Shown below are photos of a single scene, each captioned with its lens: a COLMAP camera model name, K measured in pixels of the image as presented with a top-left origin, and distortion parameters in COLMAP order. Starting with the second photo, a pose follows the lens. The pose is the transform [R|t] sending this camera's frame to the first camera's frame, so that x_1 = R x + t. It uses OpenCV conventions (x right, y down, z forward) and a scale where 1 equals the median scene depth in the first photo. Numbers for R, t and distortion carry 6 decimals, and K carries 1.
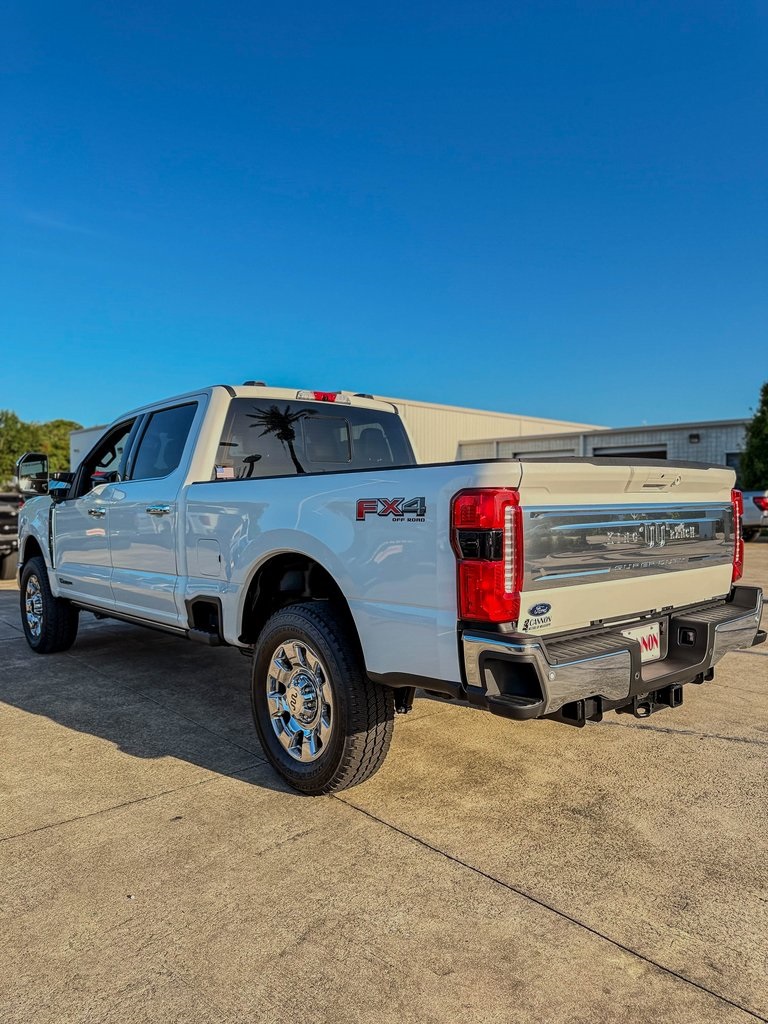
lens RADIAL K [[729.0, 0, 384.0], [0, 729.0, 512.0], [0, 0, 1]] dist [0.077382, -0.107014]
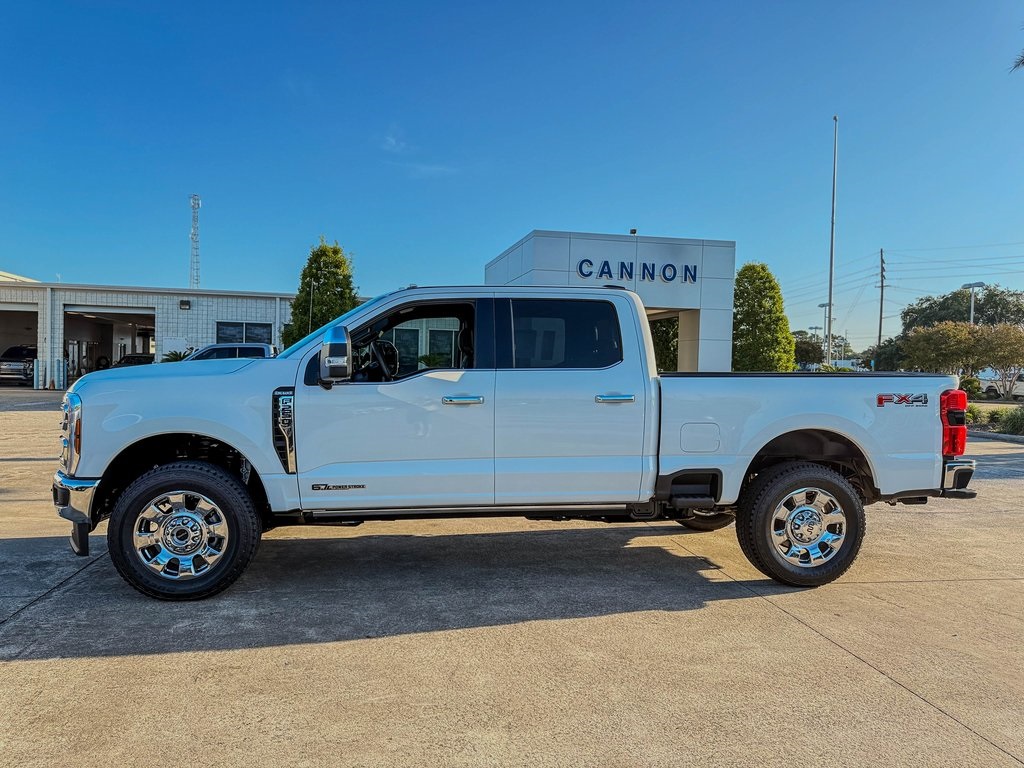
lens RADIAL K [[729.0, 0, 512.0], [0, 729.0, 384.0], [0, 0, 1]] dist [0.077382, -0.107014]
pose [[0.530176, -0.002298, 0.847885, -1.428686], [-0.009904, 0.999911, 0.008903, -0.034920], [-0.847830, -0.013118, 0.530106, 0.602117]]
